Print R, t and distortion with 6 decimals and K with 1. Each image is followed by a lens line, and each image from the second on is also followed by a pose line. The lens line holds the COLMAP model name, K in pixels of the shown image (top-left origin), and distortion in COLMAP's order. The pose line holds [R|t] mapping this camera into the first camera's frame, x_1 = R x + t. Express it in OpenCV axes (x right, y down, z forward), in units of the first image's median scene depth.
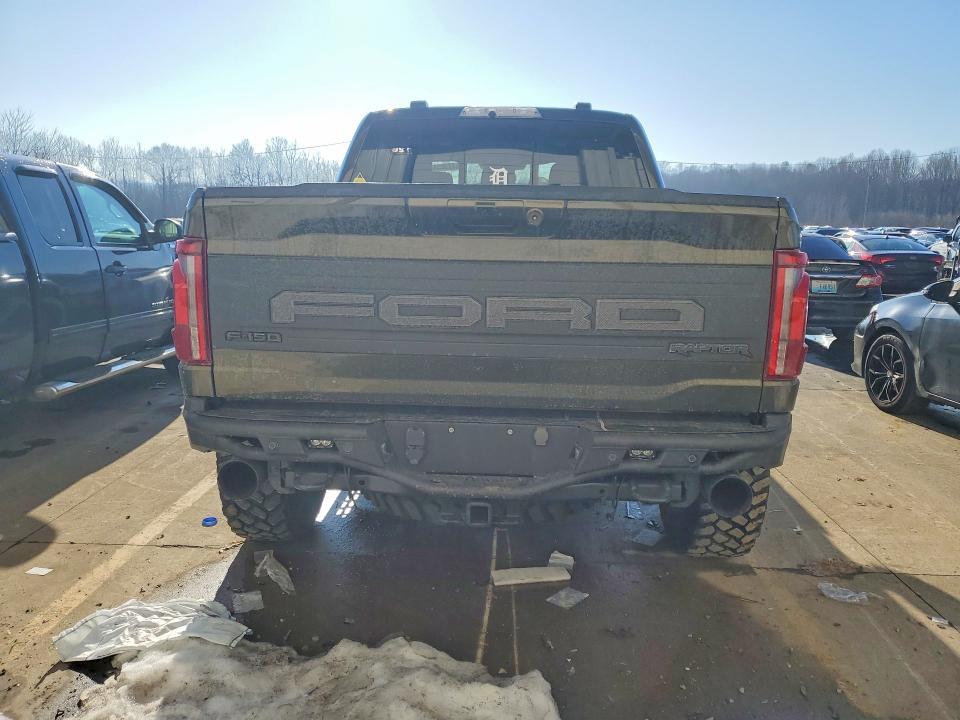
lens RADIAL K [[743.2, 0, 480.3], [0, 743.2, 355.2], [0, 0, 1]] dist [0.011805, 0.000080]
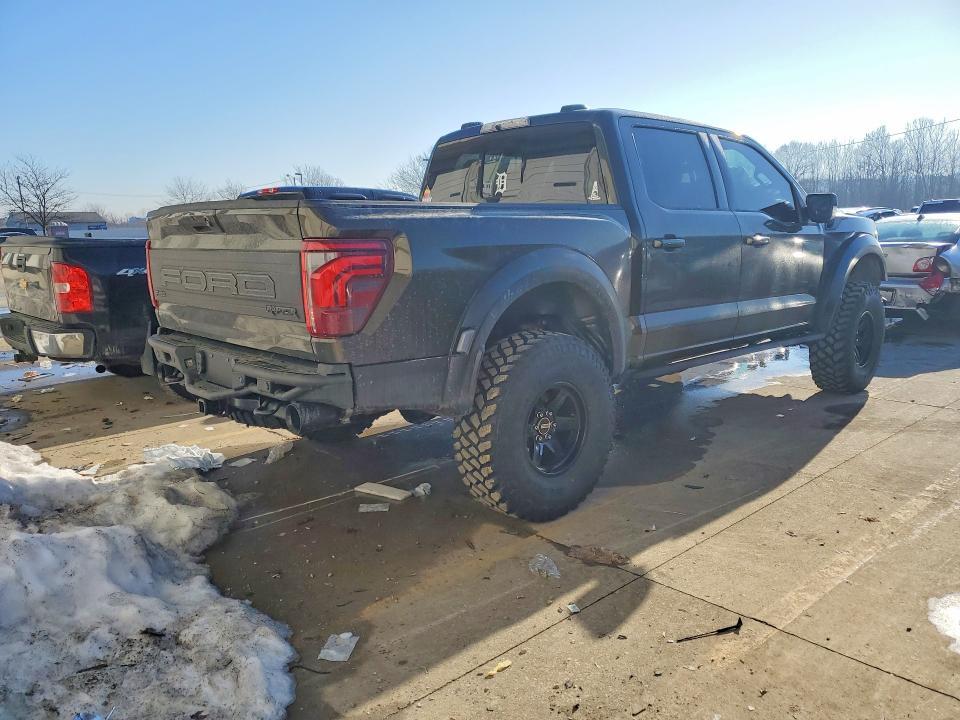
lens RADIAL K [[743.2, 0, 482.7], [0, 743.2, 365.0], [0, 0, 1]] dist [0.011805, 0.000080]
pose [[0.708411, 0.095563, -0.699300, 1.033538], [-0.084317, 0.995155, 0.050578, -0.006399], [0.700745, 0.023132, 0.713036, 0.174360]]
